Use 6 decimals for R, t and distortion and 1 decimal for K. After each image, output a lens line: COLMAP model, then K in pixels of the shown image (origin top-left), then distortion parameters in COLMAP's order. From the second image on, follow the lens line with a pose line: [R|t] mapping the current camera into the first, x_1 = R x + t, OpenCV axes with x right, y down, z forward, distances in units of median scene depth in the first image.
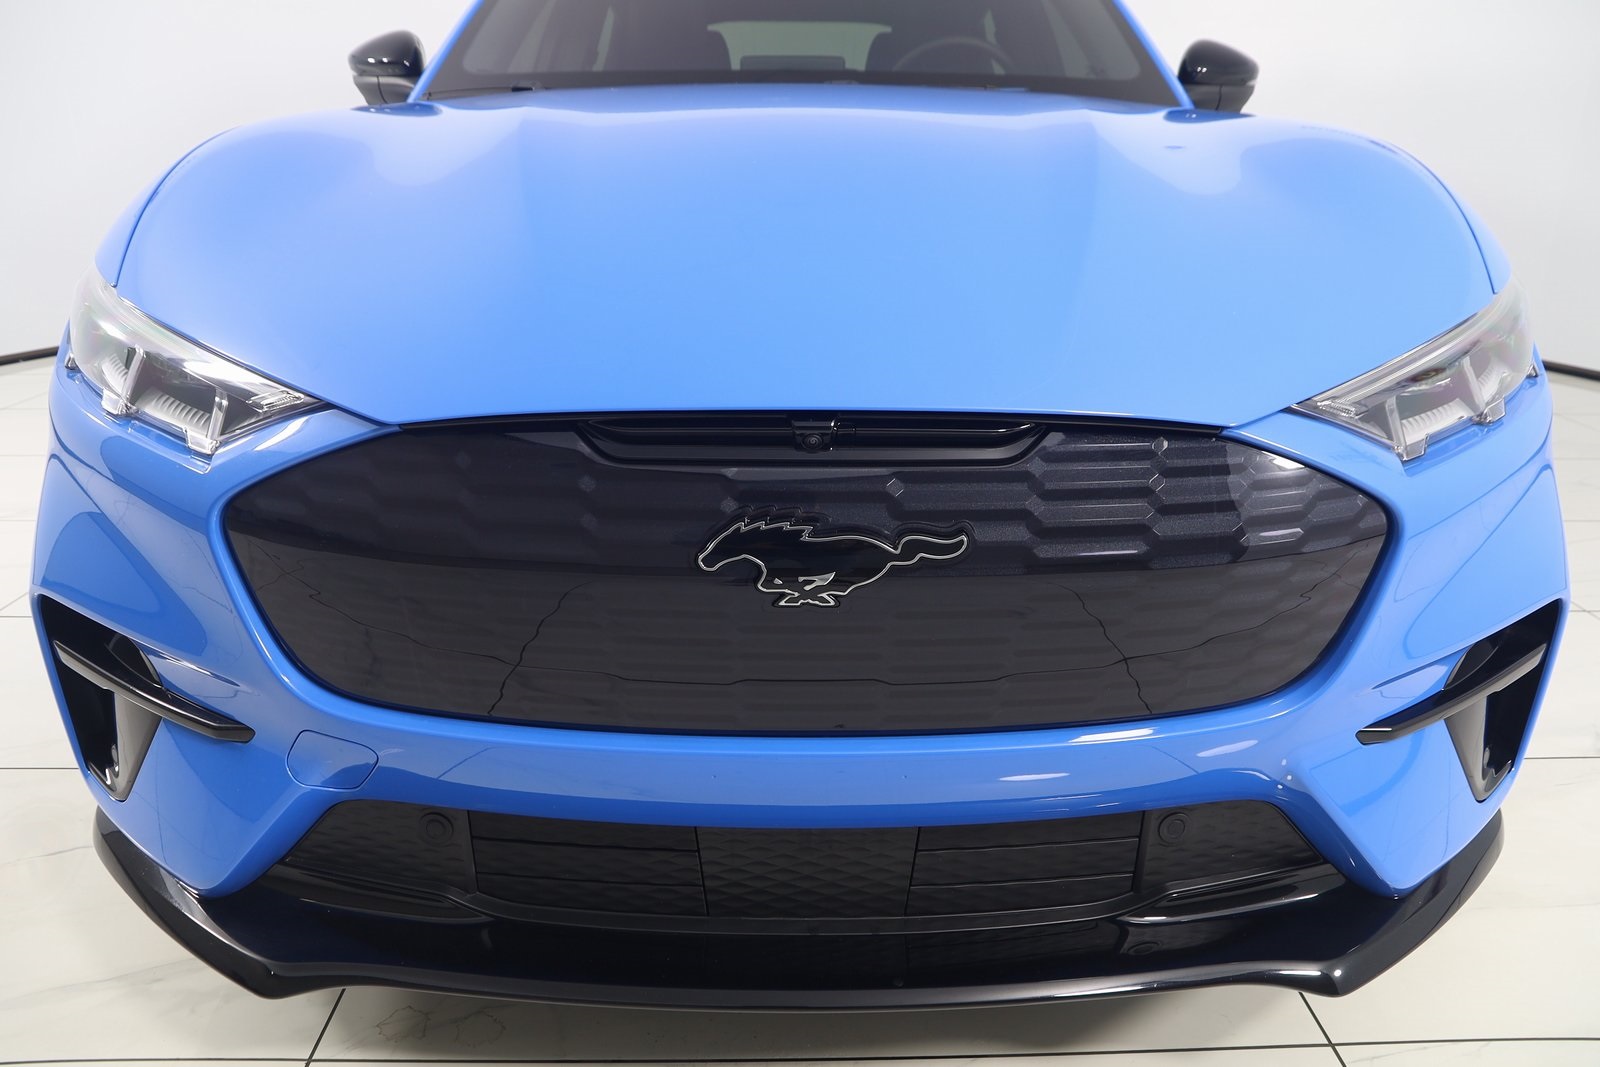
lens RADIAL K [[1071.6, 0, 799.2], [0, 1071.6, 535.2], [0, 0, 1]] dist [-0.096427, 0.024573]
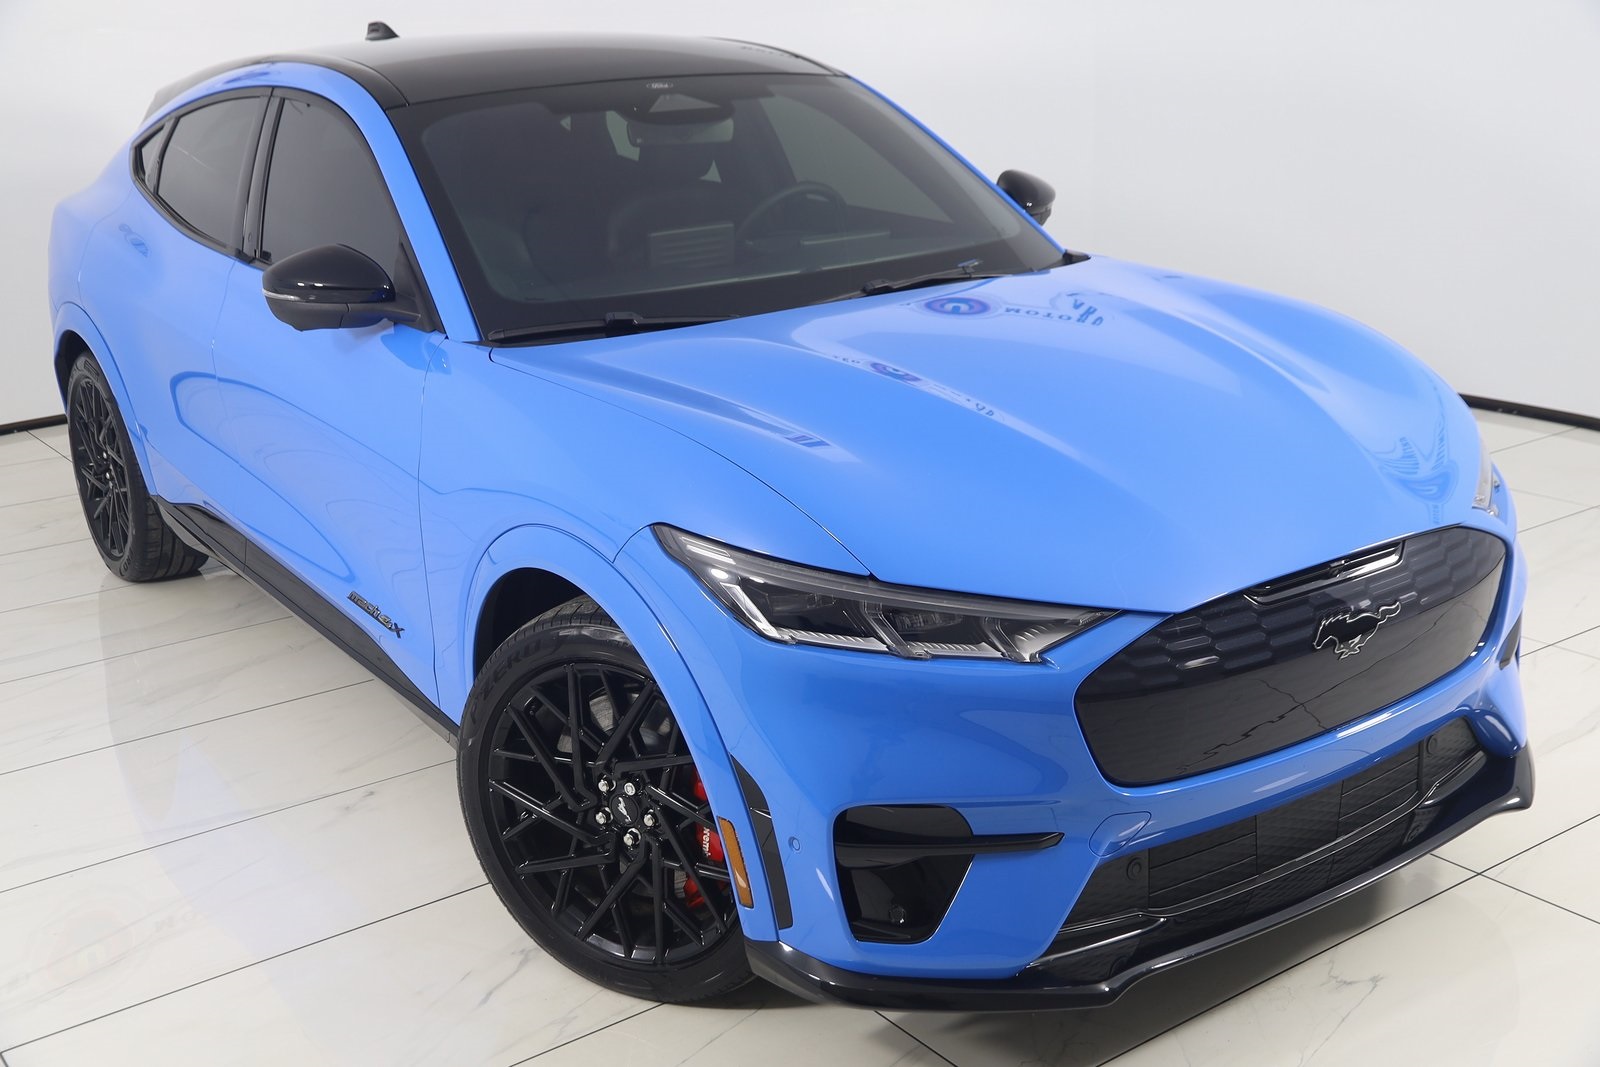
lens RADIAL K [[1727.4, 0, 785.0], [0, 1727.4, 535.5], [0, 0, 1]] dist [0.044748, 0.000000]
pose [[0.827277, -0.199115, 0.525324, -2.414781], [0.240198, 0.970669, -0.010347, -0.353900], [-0.507855, 0.134742, 0.850839, -1.181014]]
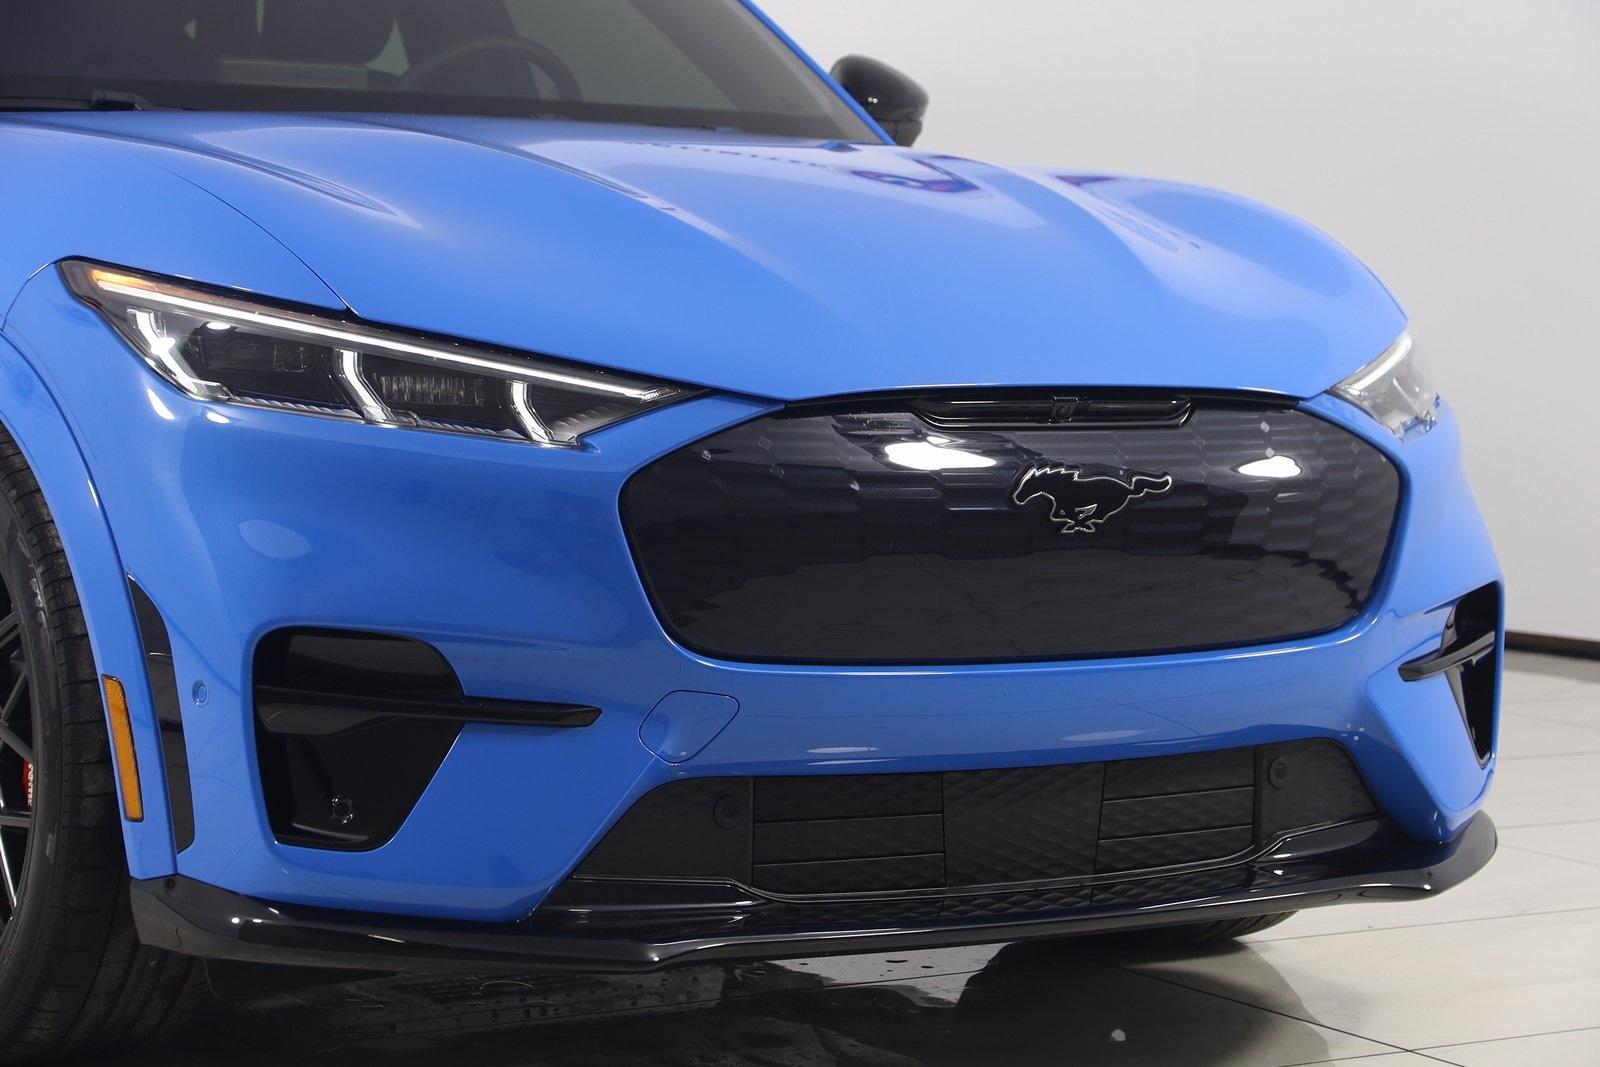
lens RADIAL K [[3731.0, 0, 810.8], [0, 3731.0, 538.5], [0, 0, 1]] dist [0.157443, 0.000000]
pose [[0.840506, -0.027356, 0.541111, -2.693757], [0.169628, 0.961801, -0.214860, 0.981629], [-0.514563, 0.272379, 0.813040, -2.509296]]
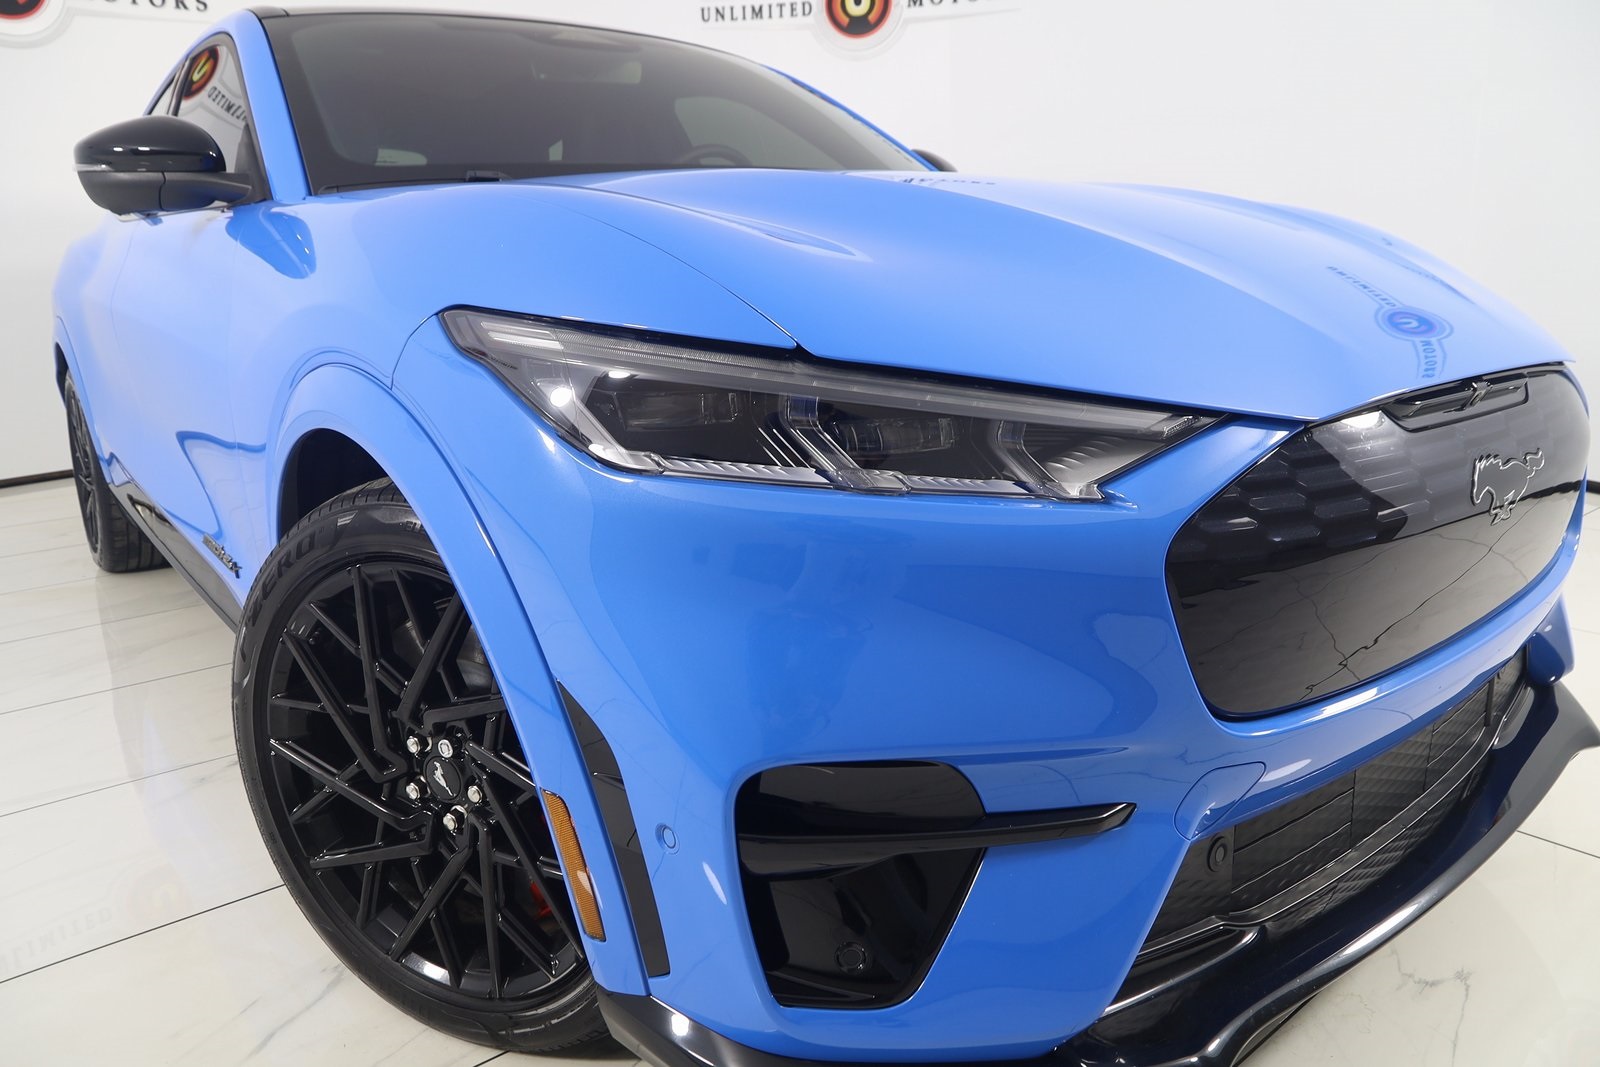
lens RADIAL K [[1093.8, 0, 788.4], [0, 1093.8, 537.4], [0, 0, 1]] dist [-0.051978, 0.005046]
pose [[0.793562, -0.176118, 0.582445, -1.433424], [0.252136, 0.966329, -0.051331, -0.067029], [-0.553794, 0.187590, 0.811248, 0.408705]]
